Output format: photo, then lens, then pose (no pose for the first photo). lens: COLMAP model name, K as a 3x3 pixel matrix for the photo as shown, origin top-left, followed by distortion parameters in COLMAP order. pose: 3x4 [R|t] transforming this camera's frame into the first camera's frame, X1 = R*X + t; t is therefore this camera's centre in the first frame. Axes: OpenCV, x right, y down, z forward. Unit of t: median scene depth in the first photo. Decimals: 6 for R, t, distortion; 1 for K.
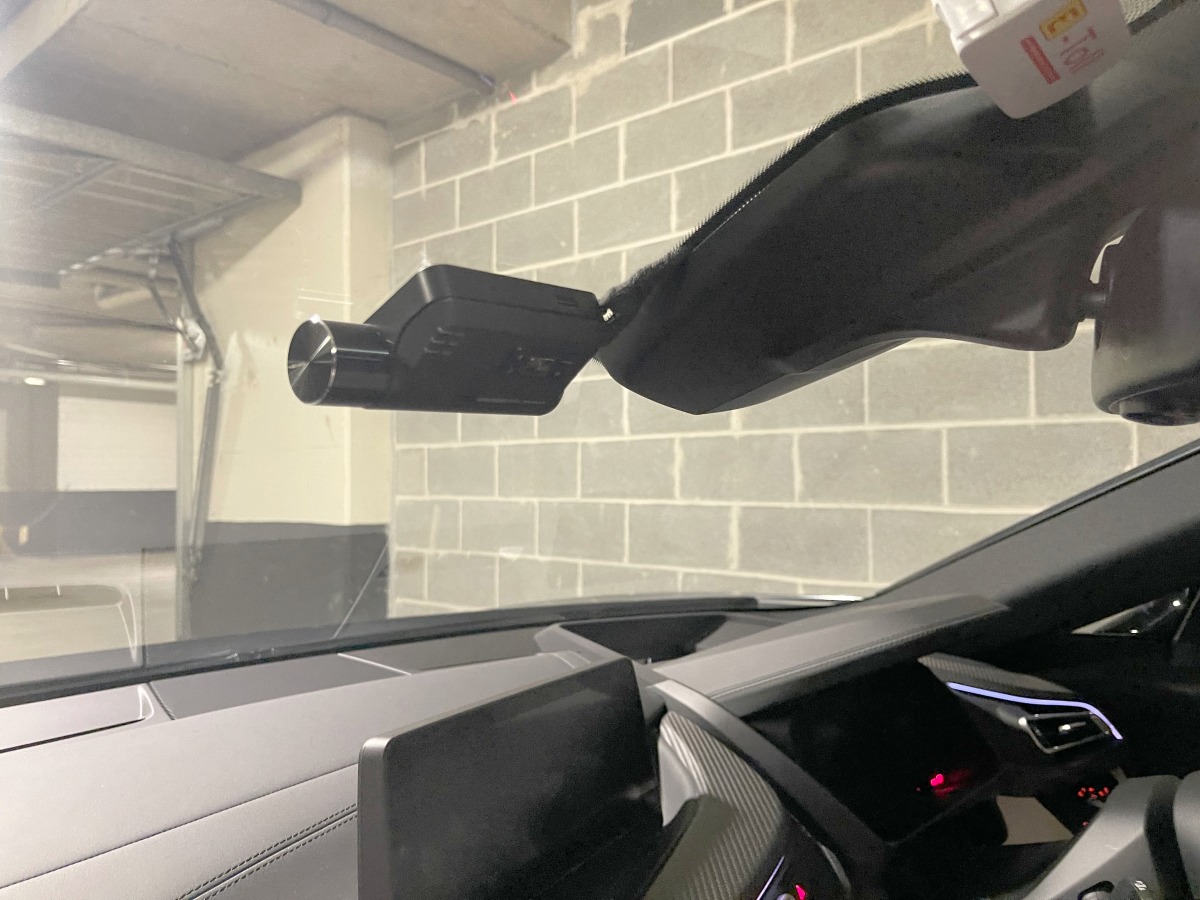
lens RADIAL K [[876.2, 0, 600.0], [0, 876.2, 450.0], [0, 0, 1]] dist [0.042890, -0.114219]
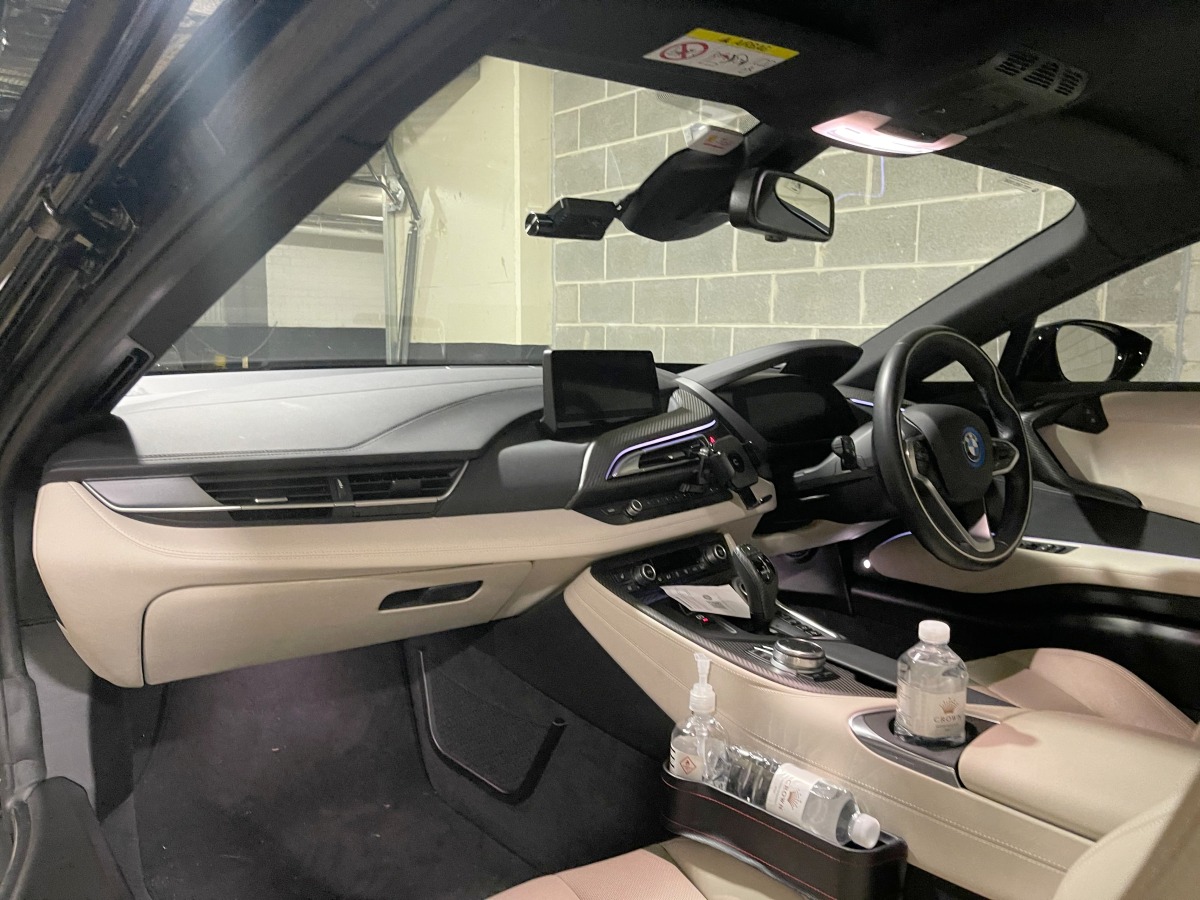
lens RADIAL K [[876.2, 0, 600.0], [0, 876.2, 450.0], [0, 0, 1]] dist [0.042890, -0.114219]
pose [[0.983926, 0.041116, -0.173781, 0.063774], [-0.011234, 0.985458, 0.169548, 0.020622], [0.178225, -0.164870, 0.970079, -0.270226]]
